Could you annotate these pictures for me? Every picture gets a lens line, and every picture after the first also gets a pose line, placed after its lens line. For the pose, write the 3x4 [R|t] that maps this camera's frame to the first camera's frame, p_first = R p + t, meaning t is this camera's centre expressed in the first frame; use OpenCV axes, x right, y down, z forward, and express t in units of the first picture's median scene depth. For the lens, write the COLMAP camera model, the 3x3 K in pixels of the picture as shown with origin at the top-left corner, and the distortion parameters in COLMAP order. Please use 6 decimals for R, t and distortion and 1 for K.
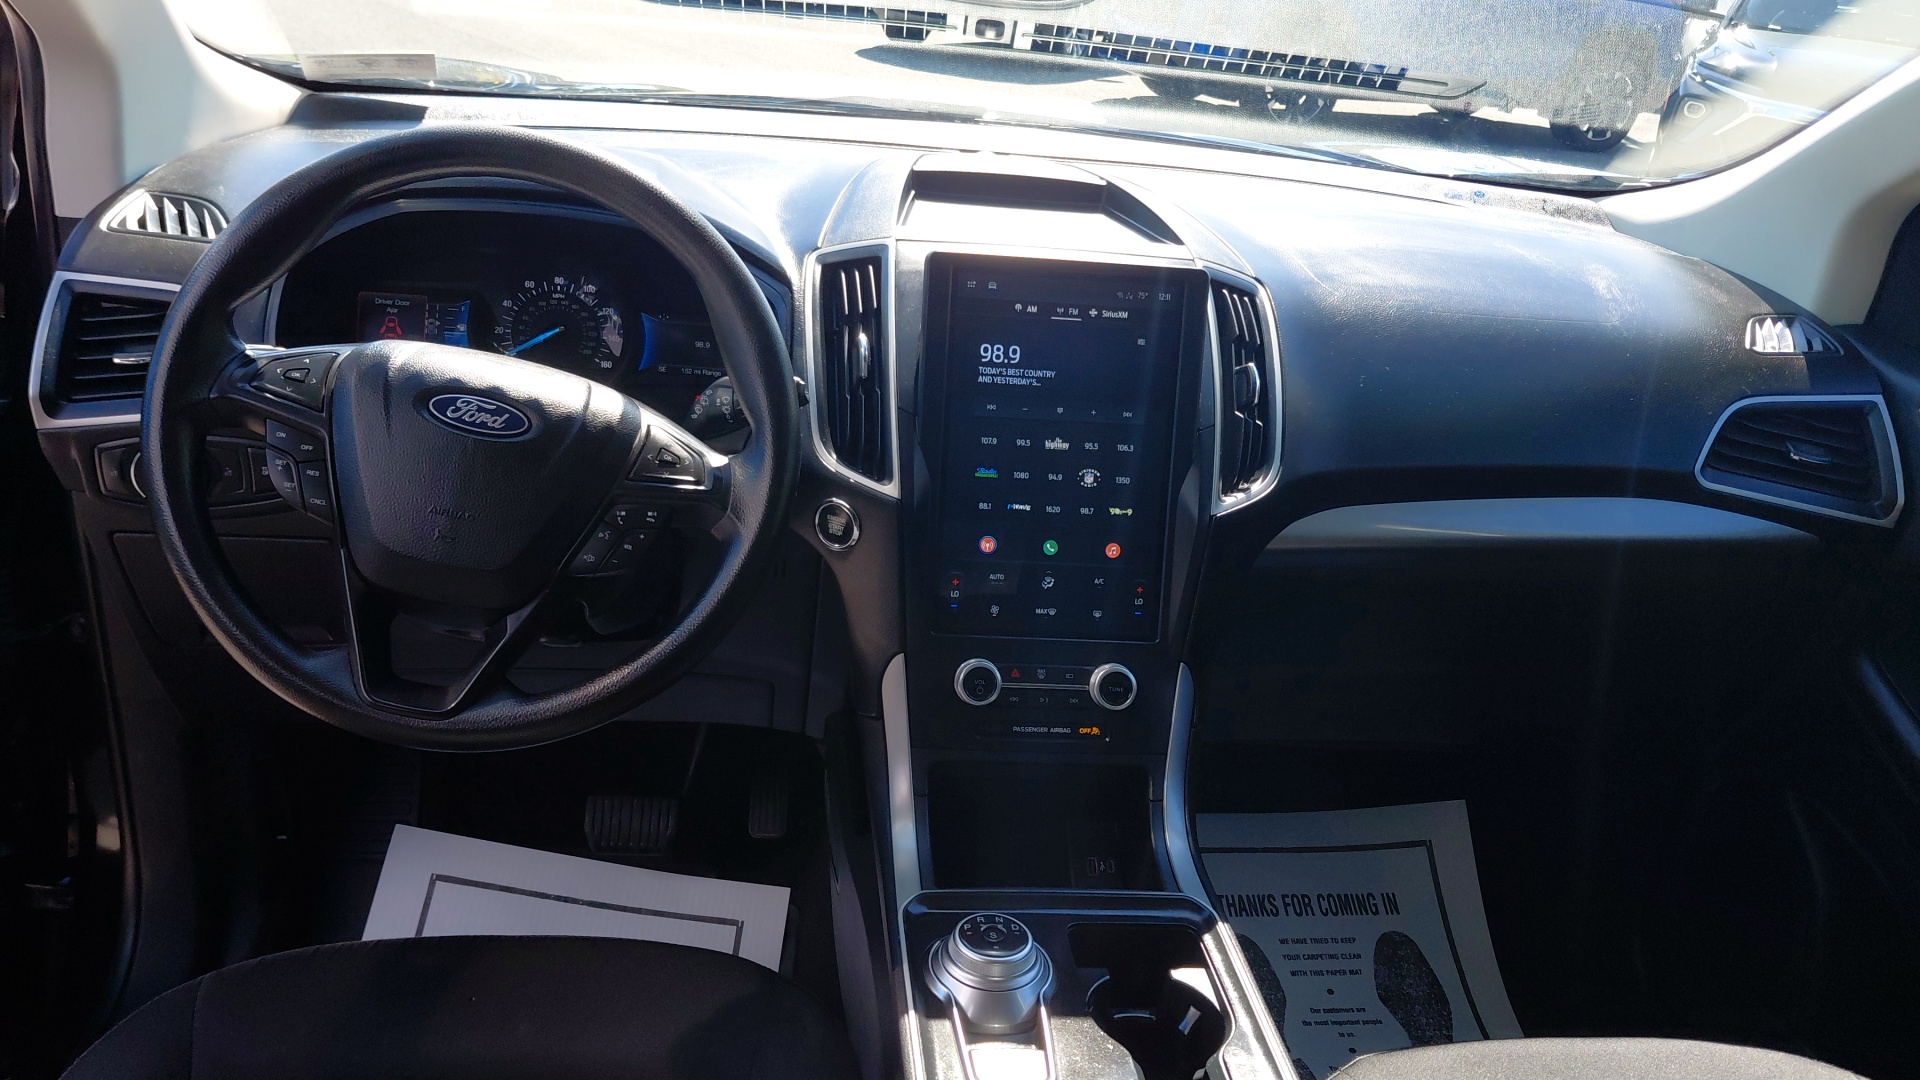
lens RADIAL K [[1479.7, 0, 965.1], [0, 1479.7, 544.0], [0, 0, 1]] dist [0.066070, -0.107647]
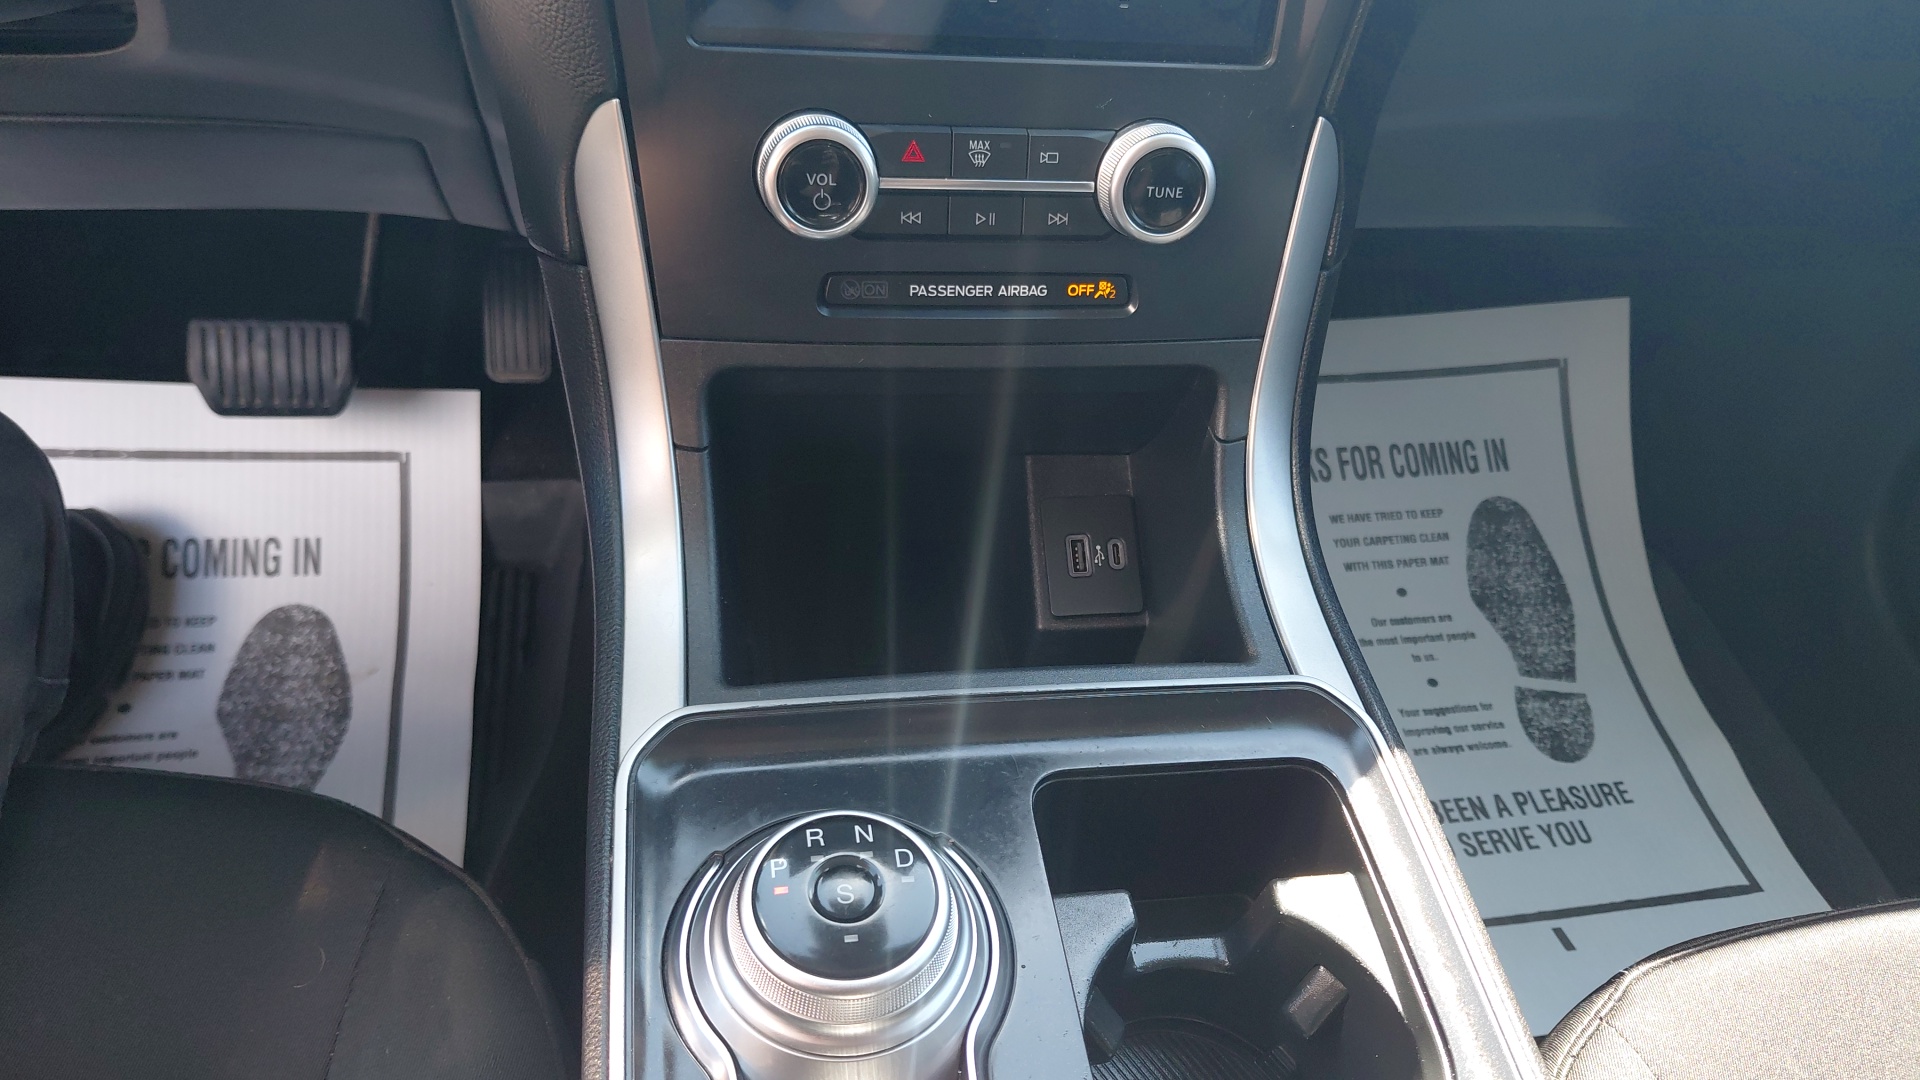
lens RADIAL K [[1479.7, 0, 961.4], [0, 1479.7, 538.6], [0, 0, 1]] dist [0.066070, -0.107647]
pose [[0.999083, -0.010598, 0.041476, 0.027468], [-0.006397, 0.921035, 0.389426, 0.026383], [-0.042328, -0.389335, 0.920123, 0.562716]]
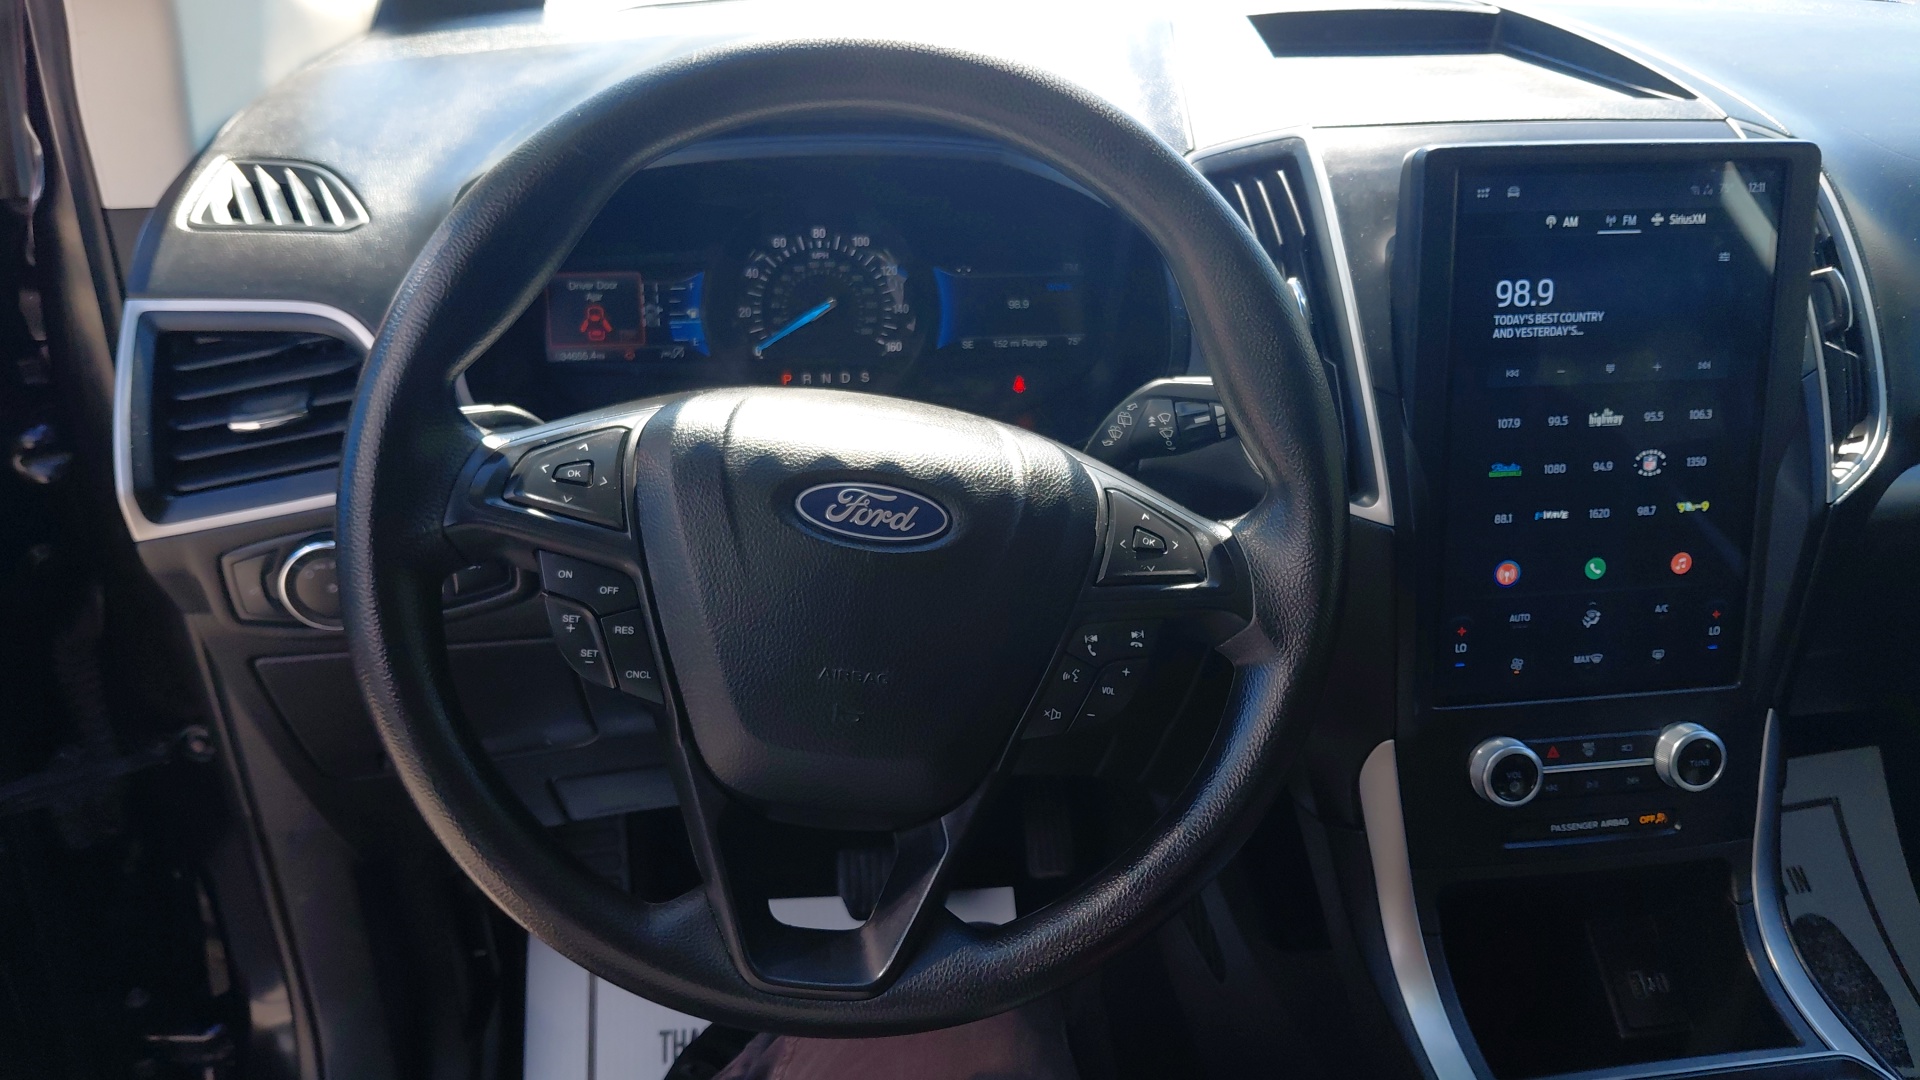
lens RADIAL K [[1479.7, 0, 955.8], [0, 1479.7, 556.1], [0, 0, 1]] dist [0.066070, -0.107647]
pose [[0.996173, -0.085683, -0.017287, -0.215181], [0.087114, 0.989430, 0.115927, -0.104316], [0.007171, -0.116989, 0.993107, 0.294250]]
